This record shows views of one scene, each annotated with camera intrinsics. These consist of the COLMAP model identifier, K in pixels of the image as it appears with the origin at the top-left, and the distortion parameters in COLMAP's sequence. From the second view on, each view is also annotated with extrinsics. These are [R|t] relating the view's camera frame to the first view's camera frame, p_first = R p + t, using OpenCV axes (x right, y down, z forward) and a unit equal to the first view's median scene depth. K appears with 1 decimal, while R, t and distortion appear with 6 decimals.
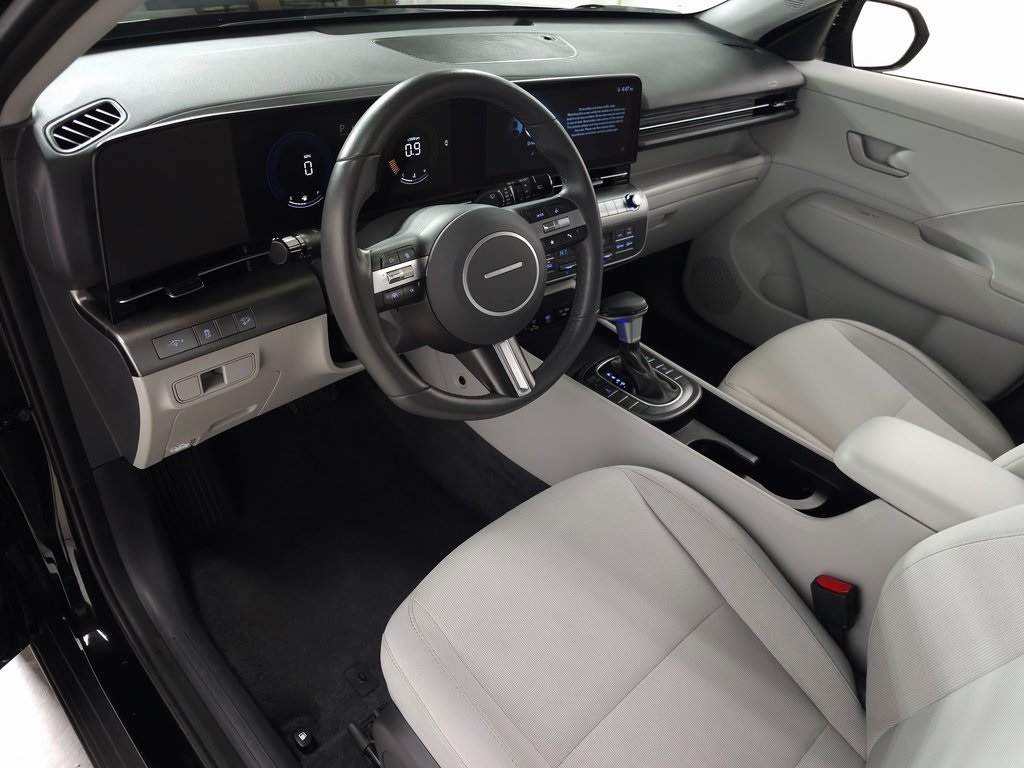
lens RADIAL K [[694.5, 0, 517.3], [0, 694.5, 377.7], [0, 0, 1]] dist [0.023896, -0.002530]
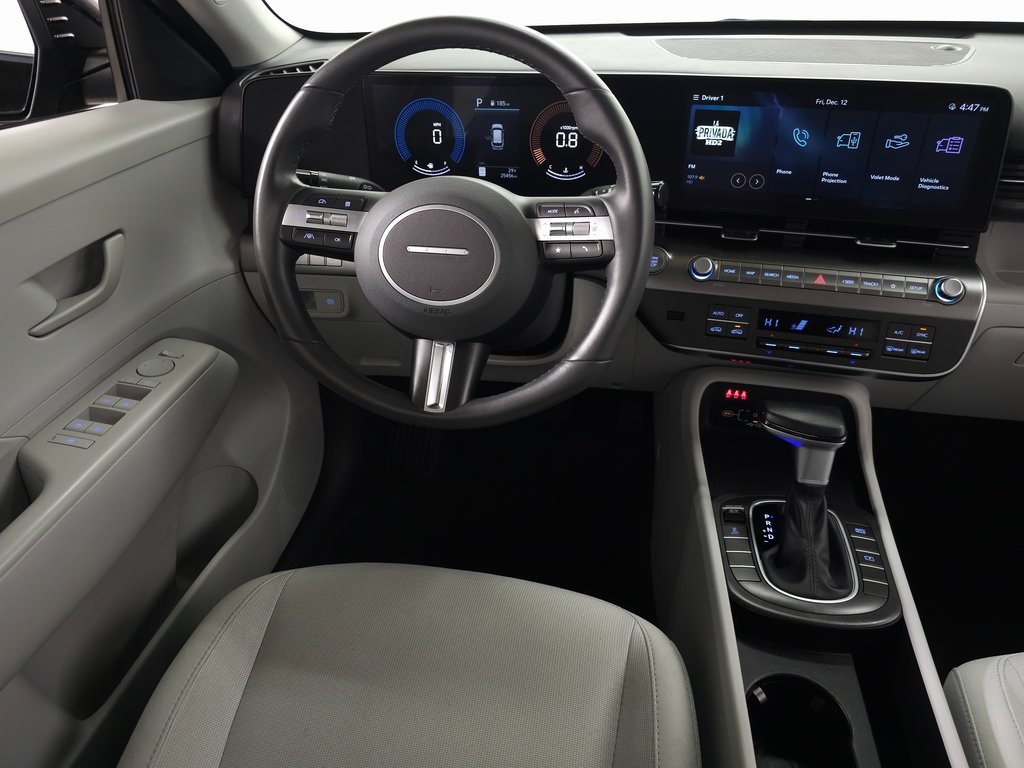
lens RADIAL K [[695.5, 0, 514.9], [0, 695.5, 382.7], [0, 0, 1]] dist [0.032777, -0.037988]
pose [[0.570269, 0.331167, -0.751746, 0.470252], [-0.411657, 0.907143, 0.087344, -0.080465], [0.710867, 0.259652, 0.653643, 0.370146]]
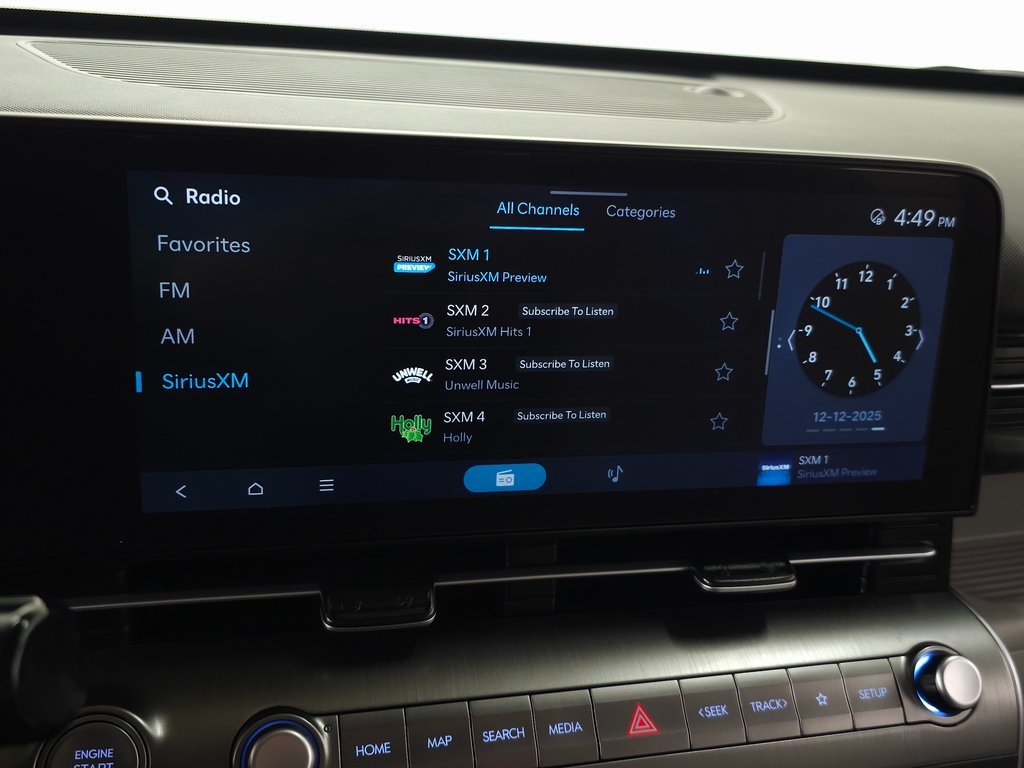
lens RADIAL K [[1009.9, 0, 519.5], [0, 1009.9, 382.1], [0, 0, 1]] dist [0.026179, 0.000000]
pose [[0.911860, 0.098242, -0.398573, 0.174268], [-0.216242, 0.940261, -0.262960, -0.244168], [0.348929, 0.325971, 0.878630, 0.672289]]
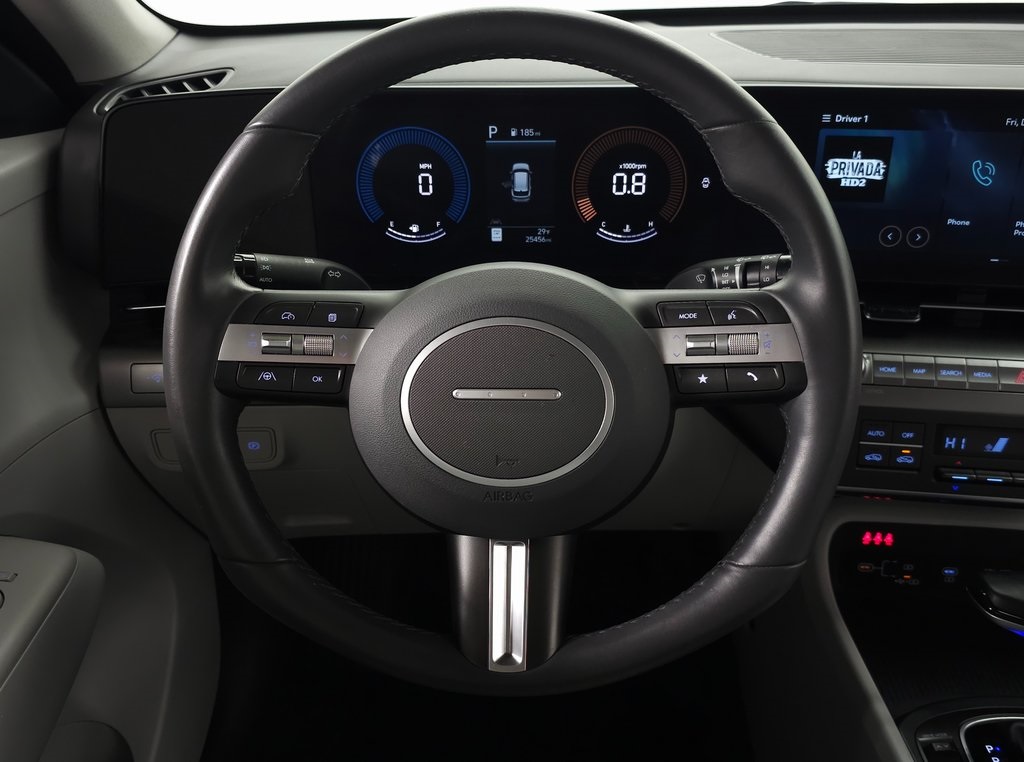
lens RADIAL K [[892.7, 0, 511.2], [0, 892.7, 374.6], [0, 0, 1]] dist [0.043308, -0.064515]
pose [[0.683479, 0.230515, -0.692617, 0.270494], [-0.353325, 0.934746, -0.037564, -0.095881], [0.638762, 0.270393, 0.720326, 0.362896]]
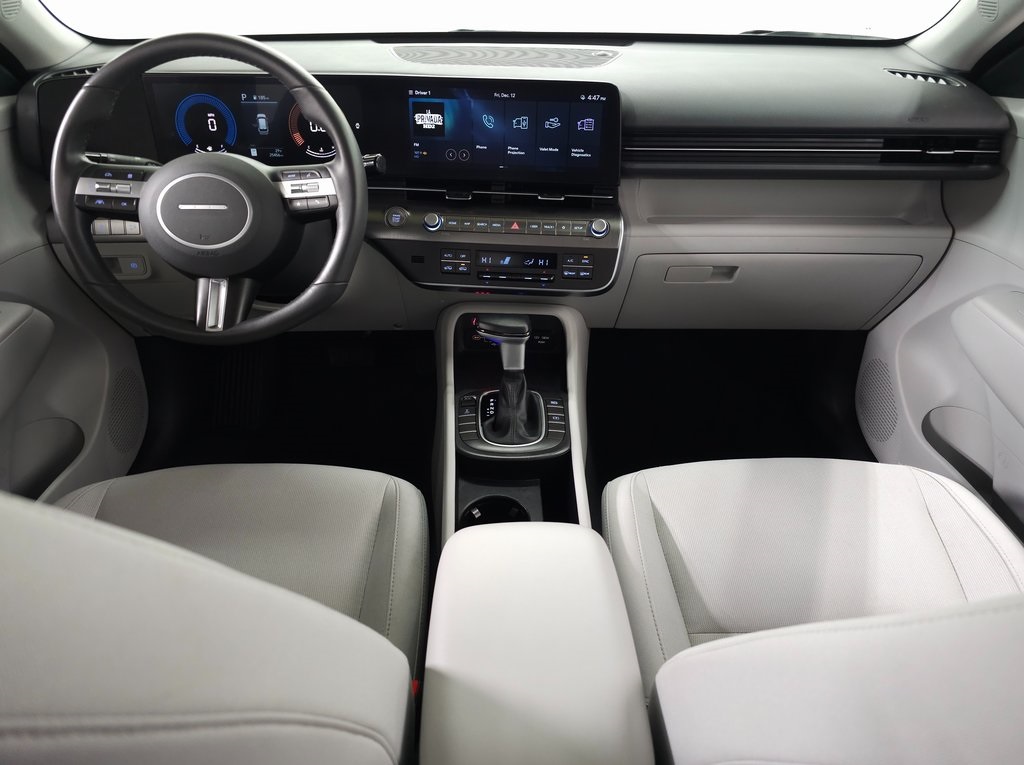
lens RADIAL K [[692.6, 0, 515.1], [0, 692.6, 383.2], [0, 0, 1]] dist [0.046579, -0.048020]
pose [[0.723020, 0.279628, -0.631704, 0.743272], [-0.343203, 0.938984, 0.022833, -0.057427], [0.599544, 0.200294, 0.774874, 0.321801]]
